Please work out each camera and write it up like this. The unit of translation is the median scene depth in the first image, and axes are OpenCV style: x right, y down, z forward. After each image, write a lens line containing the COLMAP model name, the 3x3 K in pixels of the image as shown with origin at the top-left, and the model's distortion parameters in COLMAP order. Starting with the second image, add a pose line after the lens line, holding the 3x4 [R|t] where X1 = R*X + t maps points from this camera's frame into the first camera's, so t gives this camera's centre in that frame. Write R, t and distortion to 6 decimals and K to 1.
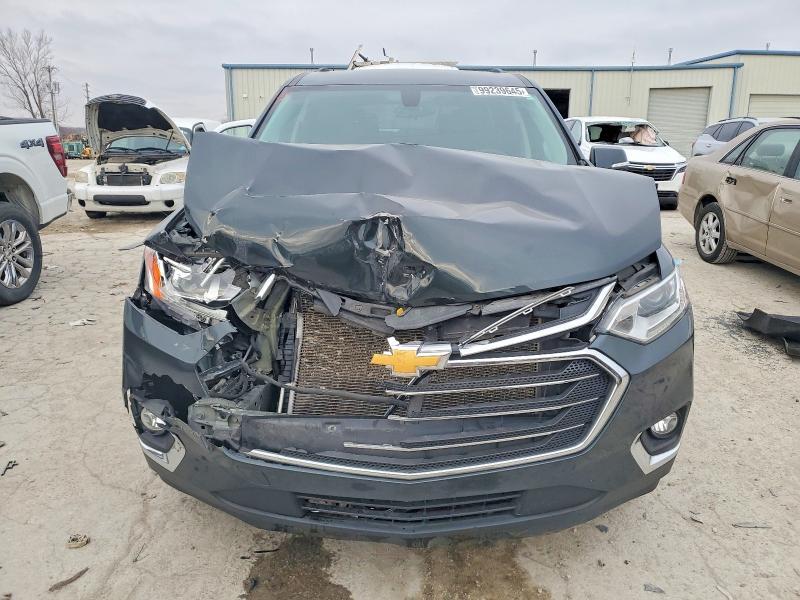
lens RADIAL K [[633.0, 0, 399.5], [0, 633.0, 298.4], [0, 0, 1]] dist [-0.000591, 0.023148]
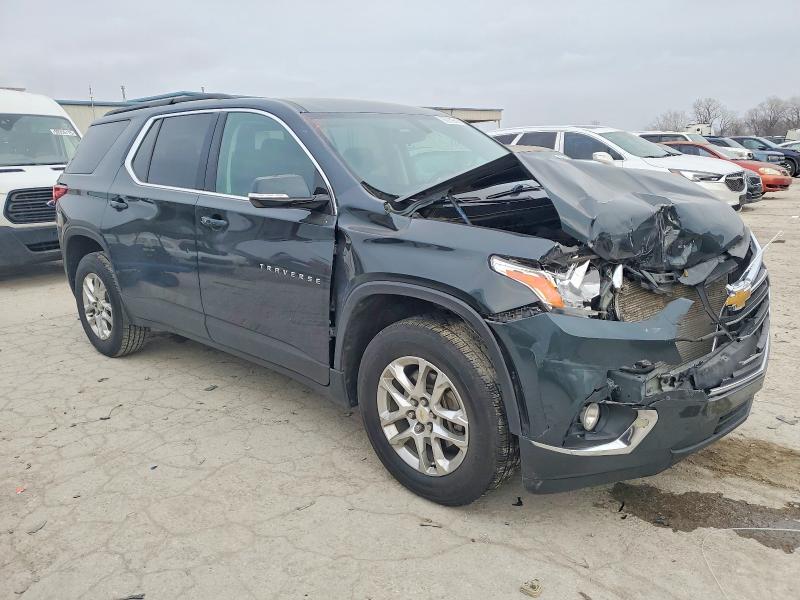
lens RADIAL K [[633.0, 0, 404.1], [0, 633.0, 301.5], [0, 0, 1]] dist [-0.000591, 0.023148]
pose [[0.650079, -0.201827, 0.732573, -1.259929], [0.237109, 0.969822, 0.056782, -0.125907], [-0.721926, 0.136787, 0.678316, 0.460337]]
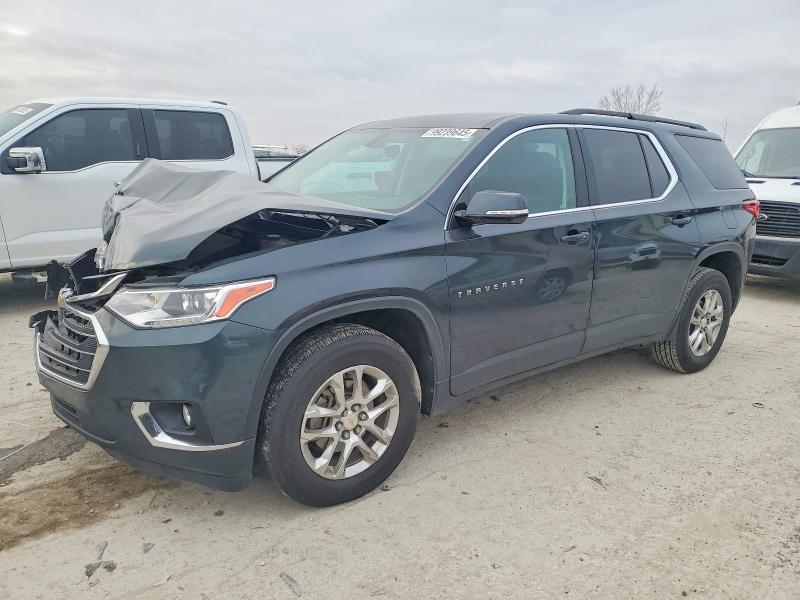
lens RADIAL K [[633.0, 0, 400.9], [0, 633.0, 297.3], [0, 0, 1]] dist [-0.000591, 0.023148]
pose [[0.621184, 0.188777, -0.760588, 1.409790], [-0.243174, 0.969076, 0.041919, -0.143721], [0.744981, 0.158916, 0.647881, 0.488978]]
